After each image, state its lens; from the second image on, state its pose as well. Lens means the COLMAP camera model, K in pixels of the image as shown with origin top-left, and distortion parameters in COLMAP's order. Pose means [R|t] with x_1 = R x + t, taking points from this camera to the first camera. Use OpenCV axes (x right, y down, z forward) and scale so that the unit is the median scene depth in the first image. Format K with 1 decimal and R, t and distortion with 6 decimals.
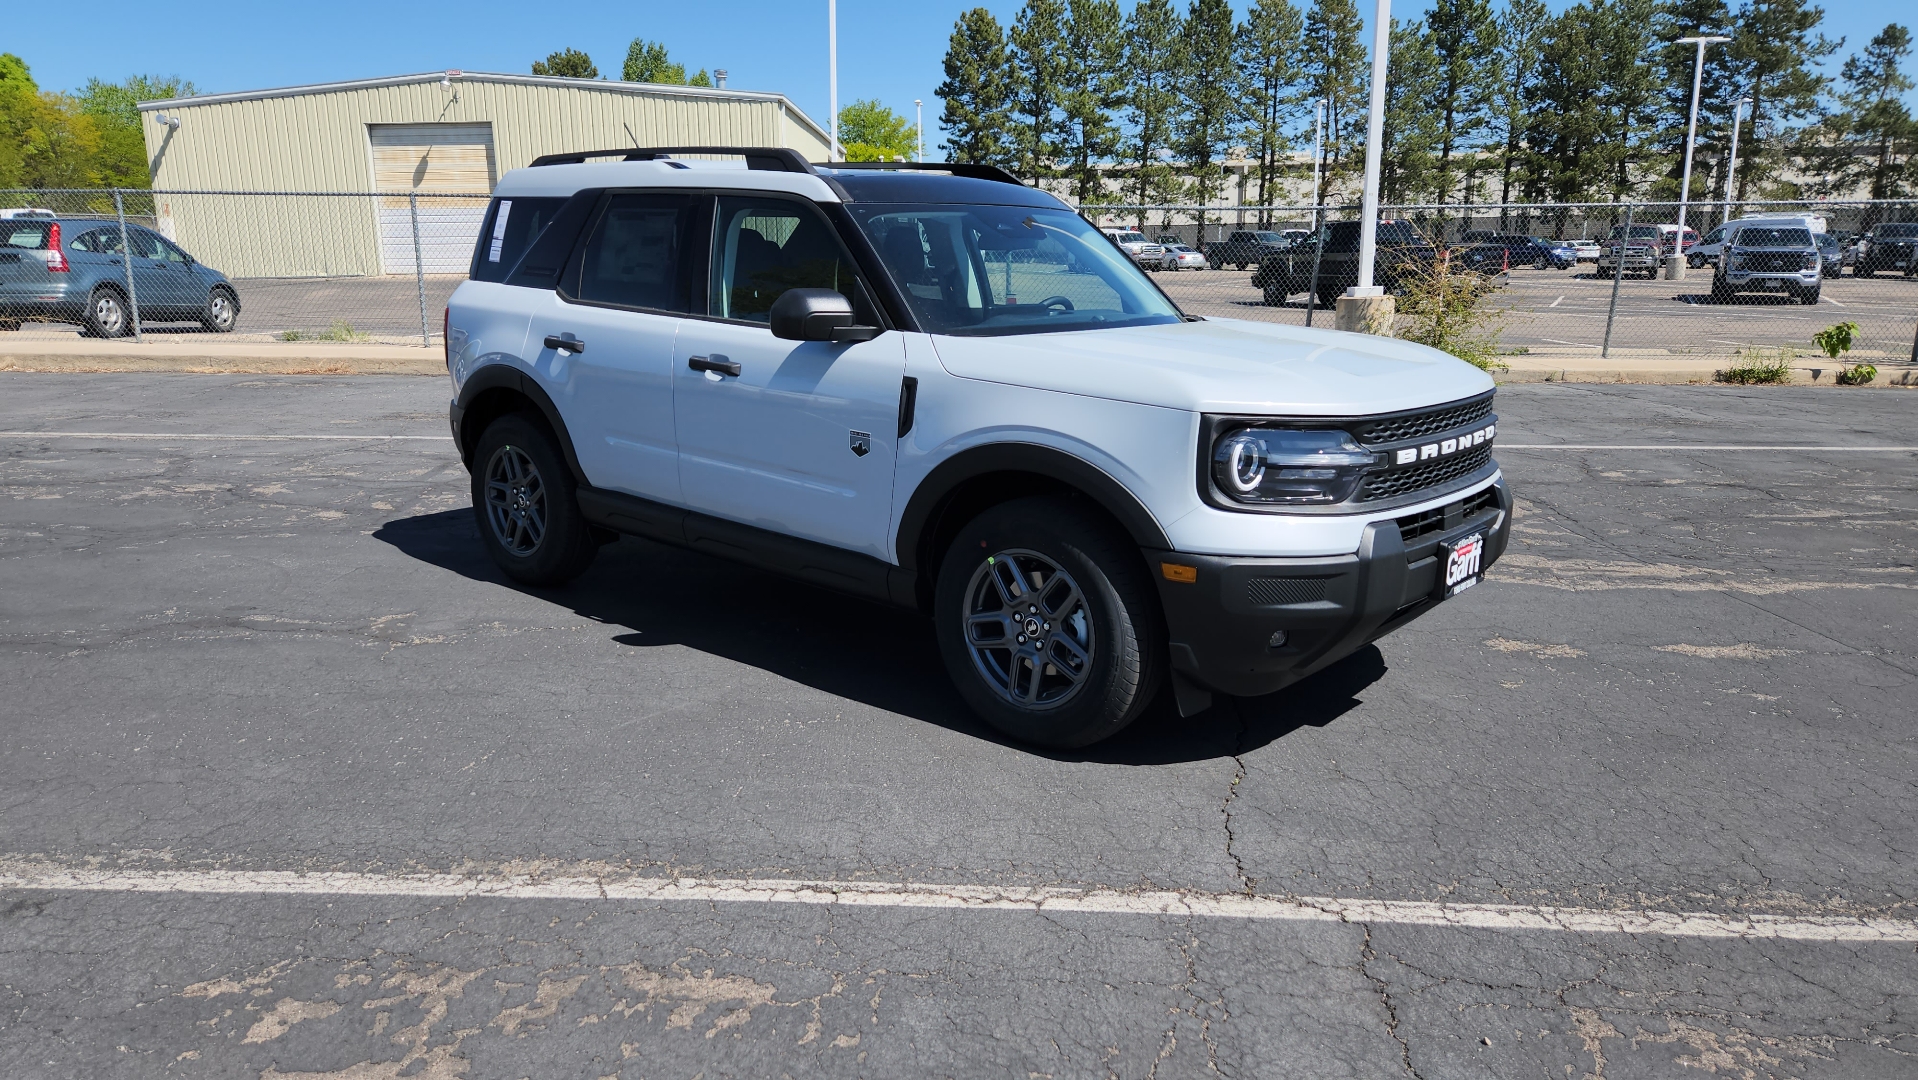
lens RADIAL K [[1281.8, 0, 950.6], [0, 1281.8, 551.4], [0, 0, 1]] dist [0.073375, -0.058172]
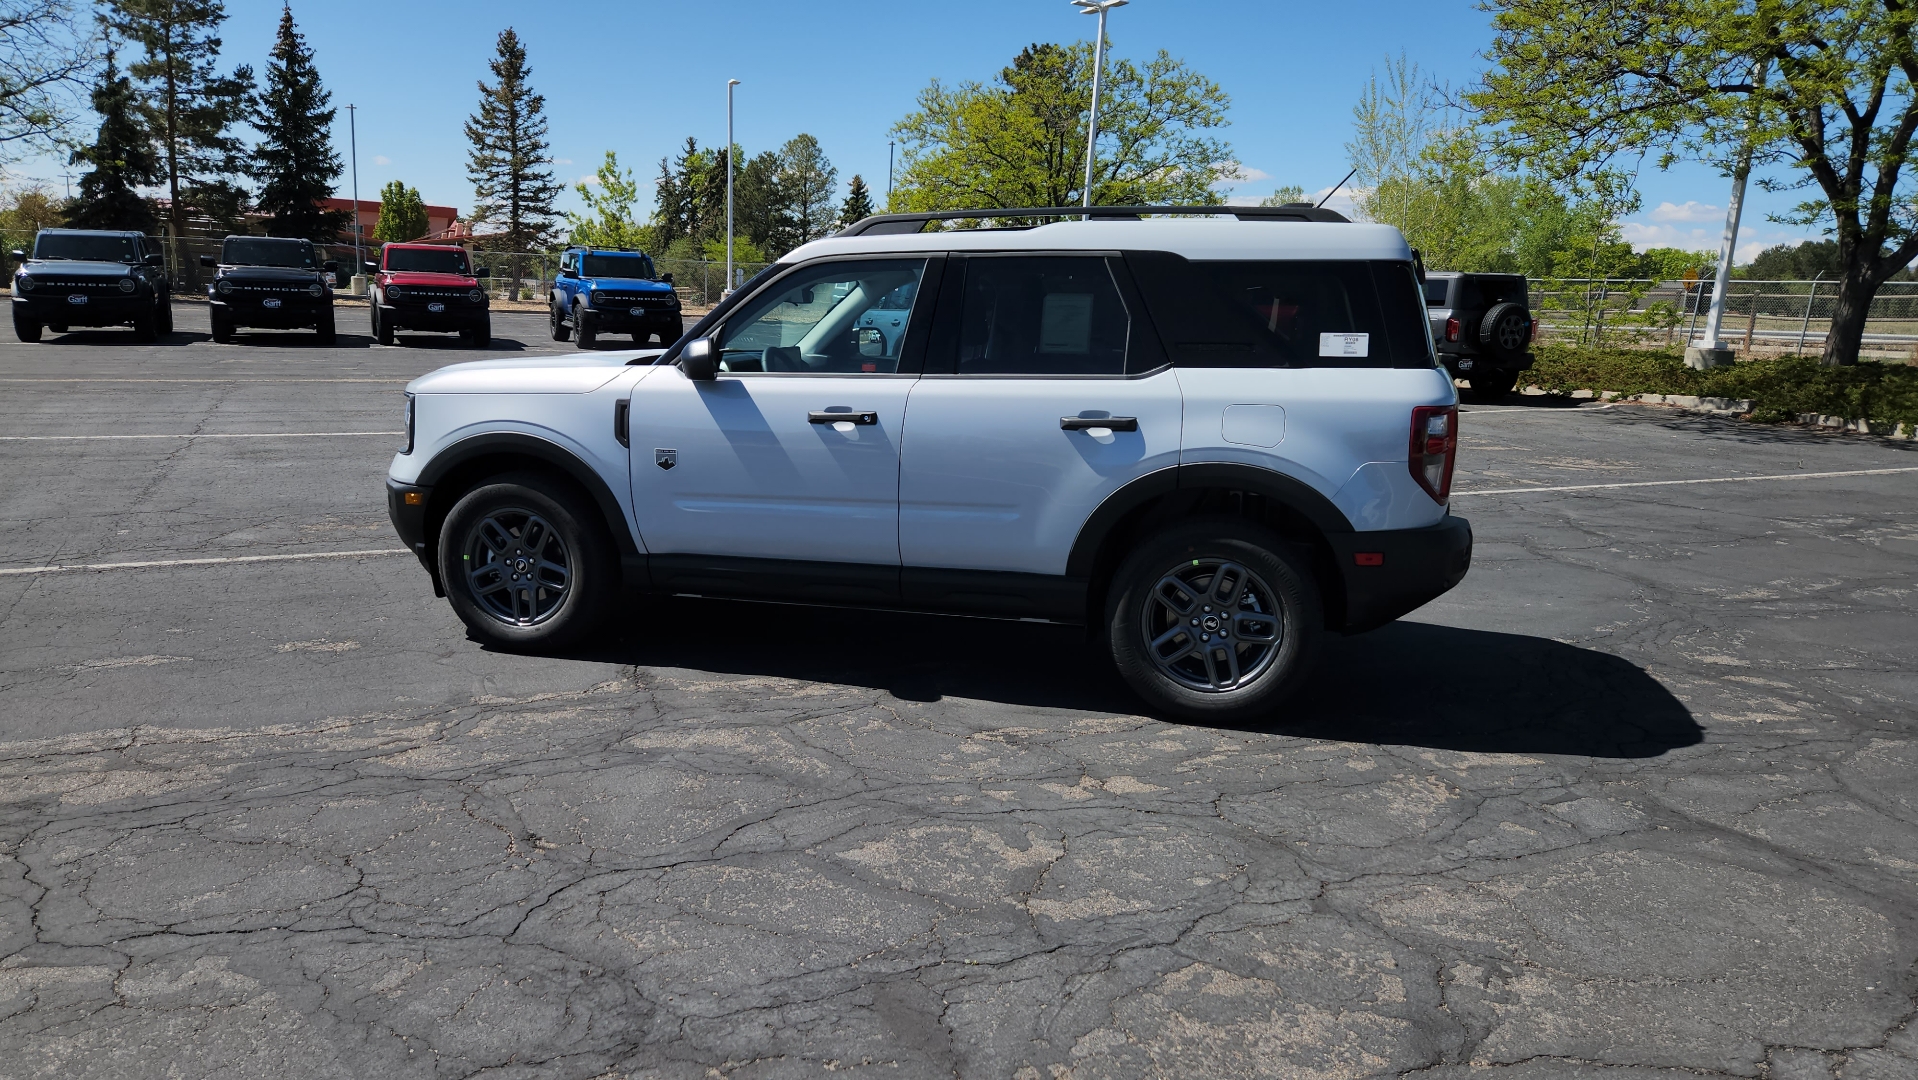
lens RADIAL K [[1288.9, 0, 912.9], [0, 1288.9, 560.2], [0, 0, 1]] dist [0.076221, -0.069002]
pose [[-0.905407, 0.056641, -0.420749, 0.025404], [-0.128448, 0.908064, 0.398649, -0.027965], [0.404646, 0.414984, -0.814892, 0.116467]]
